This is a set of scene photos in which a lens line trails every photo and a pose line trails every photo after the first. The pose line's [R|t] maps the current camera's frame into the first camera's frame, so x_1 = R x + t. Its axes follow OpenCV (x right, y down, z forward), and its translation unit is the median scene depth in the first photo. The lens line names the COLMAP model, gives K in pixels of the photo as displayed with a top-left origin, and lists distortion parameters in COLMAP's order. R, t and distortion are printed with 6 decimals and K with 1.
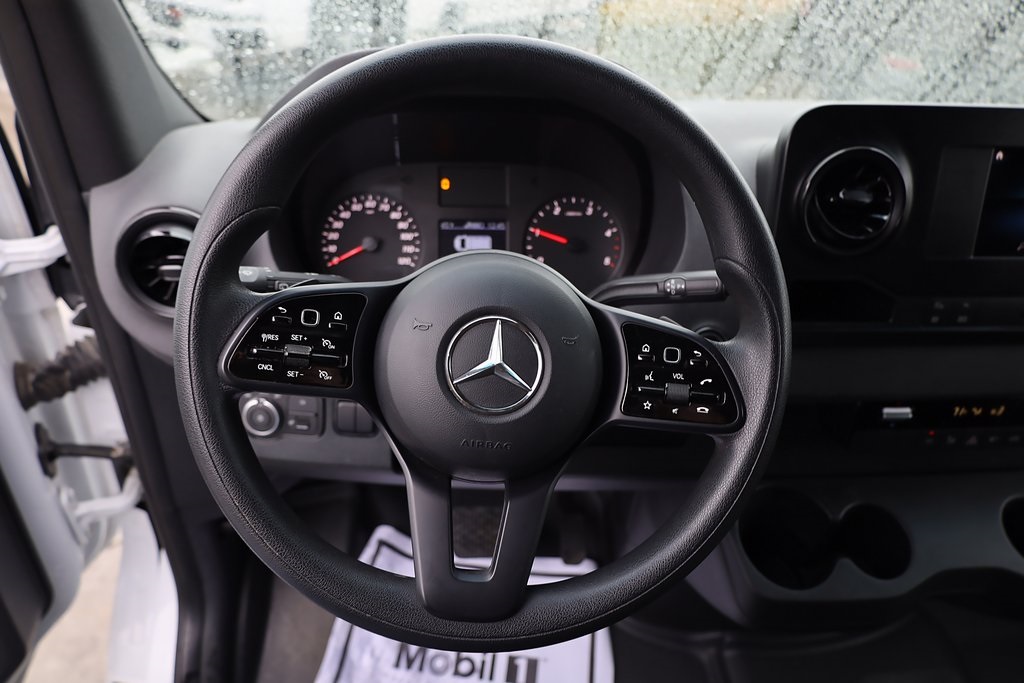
lens RADIAL K [[710.2, 0, 509.8], [0, 710.2, 343.2], [0, 0, 1]] dist [-0.033156, -0.000748]
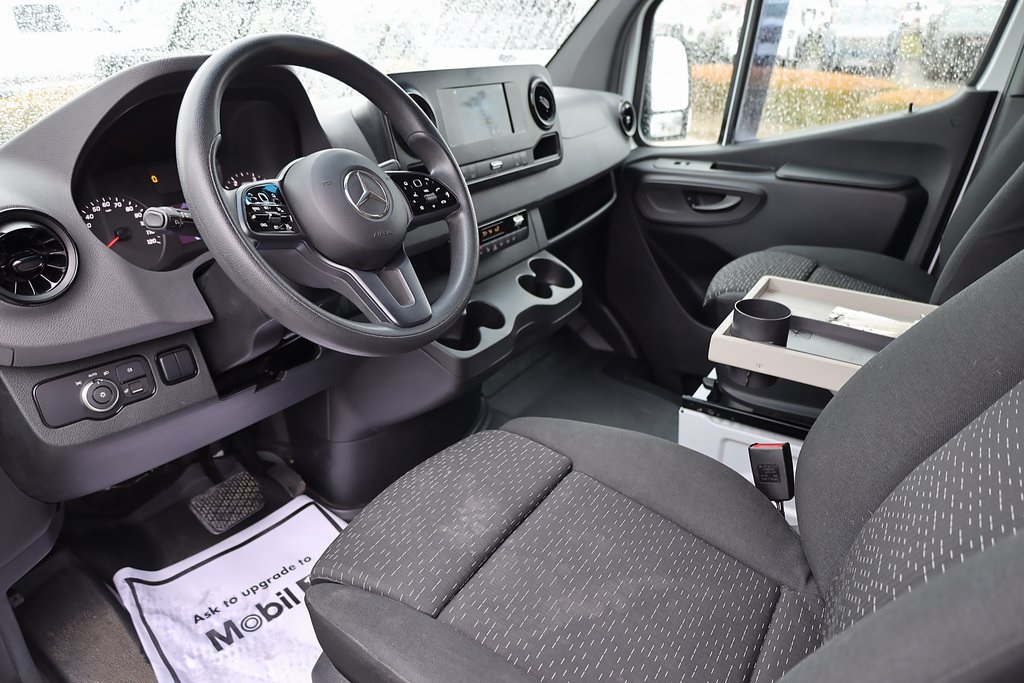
lens RADIAL K [[710.2, 0, 518.7], [0, 710.2, 347.0], [0, 0, 1]] dist [-0.033156, -0.000748]
pose [[0.581815, -0.358006, 0.730290, -0.754582], [0.446265, 0.891195, 0.081351, 0.243177], [-0.679955, 0.278572, 0.678276, -0.239675]]
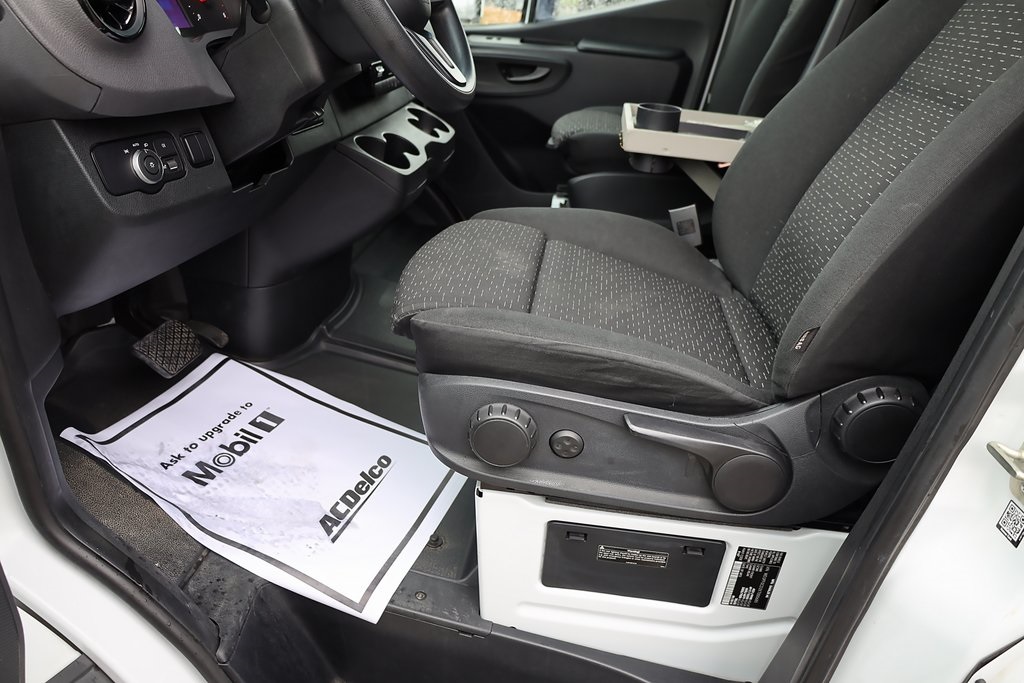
lens RADIAL K [[710.2, 0, 533.5], [0, 710.2, 353.3], [0, 0, 1]] dist [-0.033156, -0.000748]
pose [[0.178330, -0.471299, 0.863757, -1.311504], [0.465336, 0.813855, 0.347999, 0.239620], [-0.866984, 0.339878, 0.364447, 0.186378]]
